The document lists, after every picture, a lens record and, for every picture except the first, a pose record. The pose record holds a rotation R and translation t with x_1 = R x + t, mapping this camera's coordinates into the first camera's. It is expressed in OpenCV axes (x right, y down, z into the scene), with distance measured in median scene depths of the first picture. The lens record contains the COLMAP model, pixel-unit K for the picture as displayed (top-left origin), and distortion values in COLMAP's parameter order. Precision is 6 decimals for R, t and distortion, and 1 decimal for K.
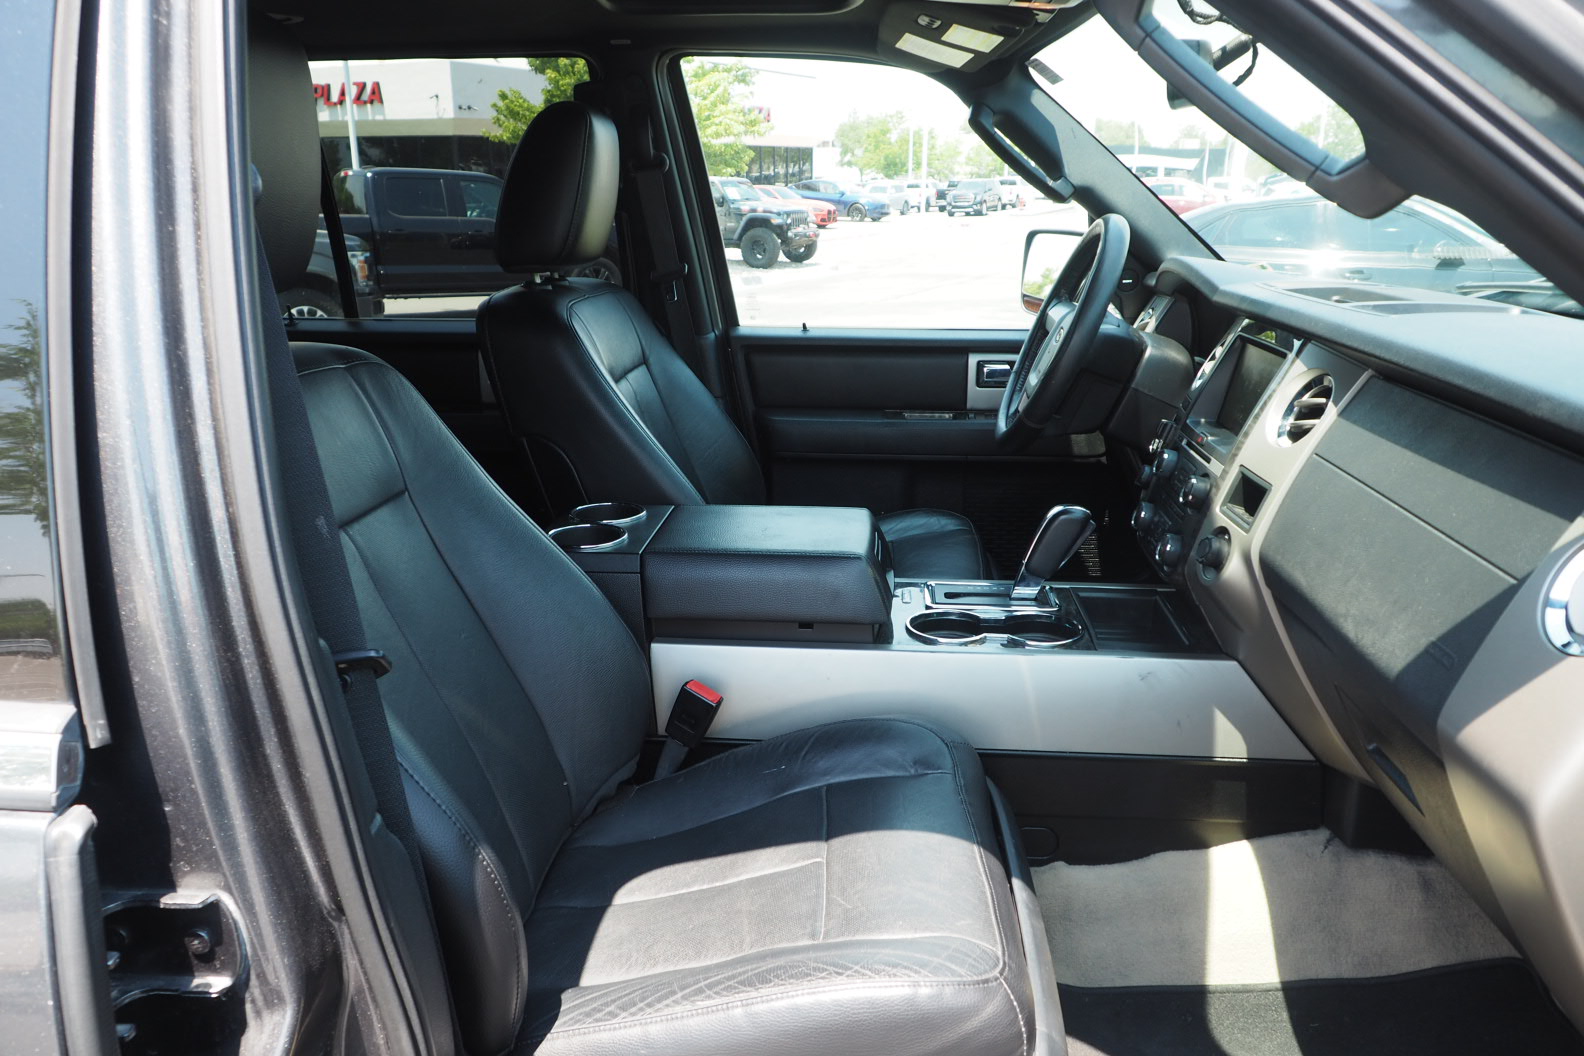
lens RADIAL K [[1111.6, 0, 795.3], [0, 1111.6, 524.9], [0, 0, 1]] dist [-0.035855, 0.003106]
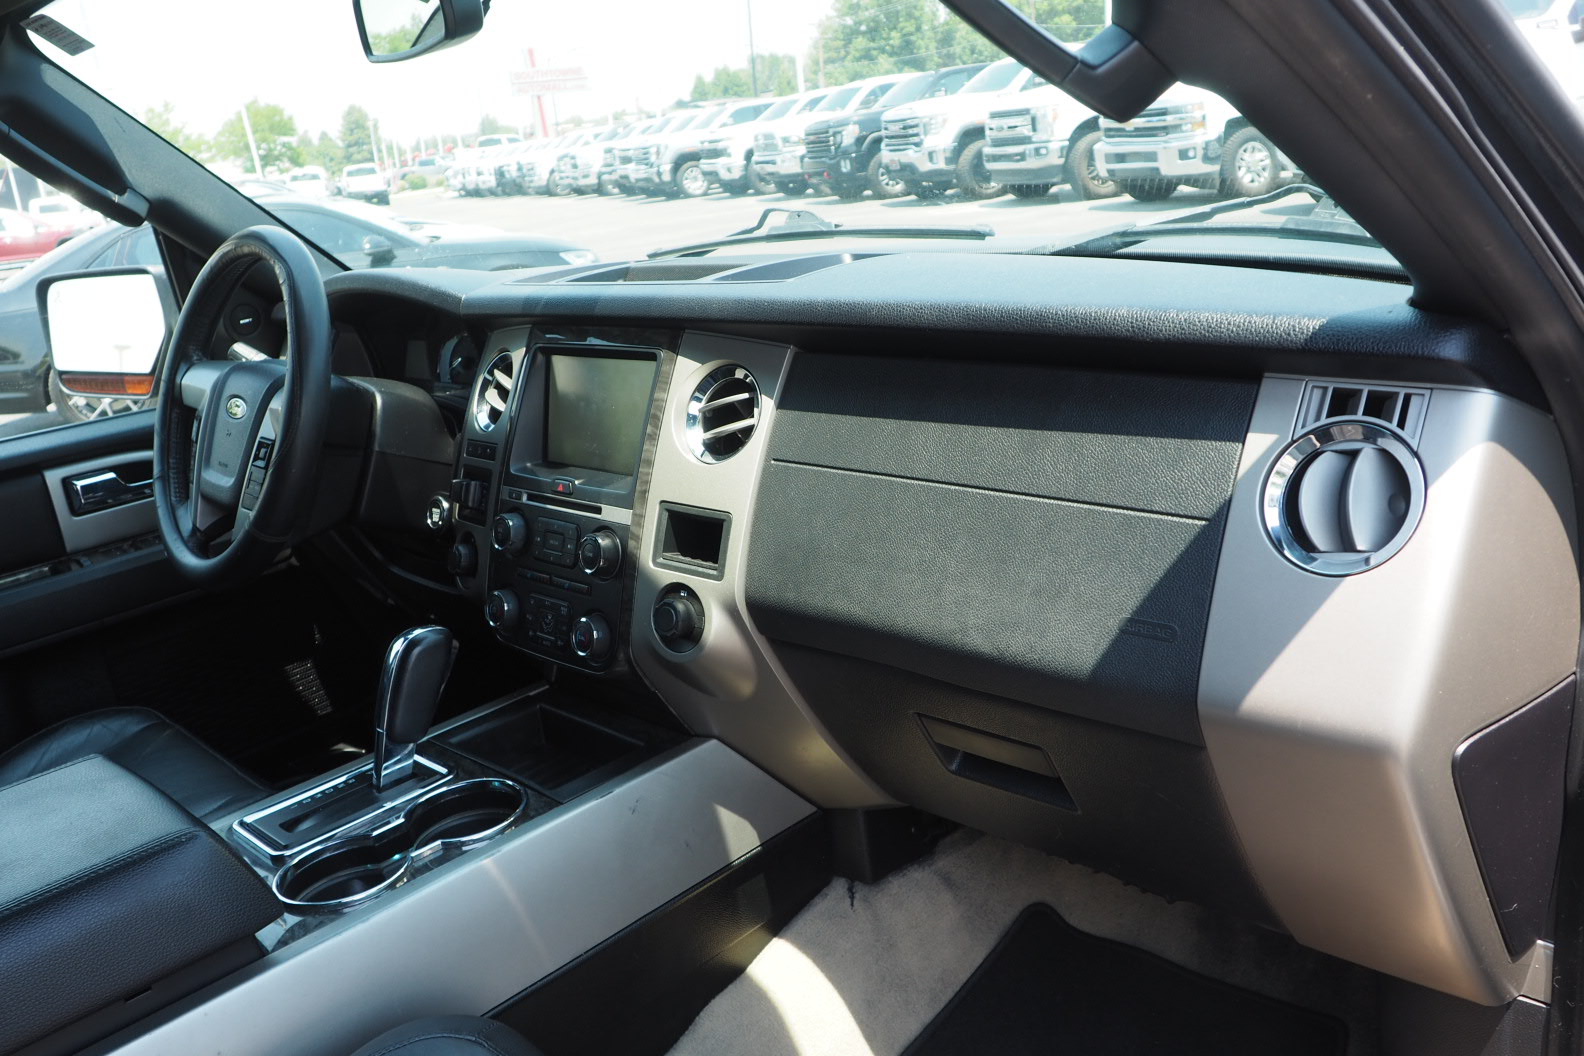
lens RADIAL K [[1277.9, 0, 791.2], [0, 1277.9, 523.7], [0, 0, 1]] dist [-0.024067, 0.012113]
pose [[0.635954, -0.284114, 0.717524, -0.178261], [0.319190, 0.943347, 0.090629, -0.087005], [-0.702624, 0.171391, 0.690612, 0.301051]]
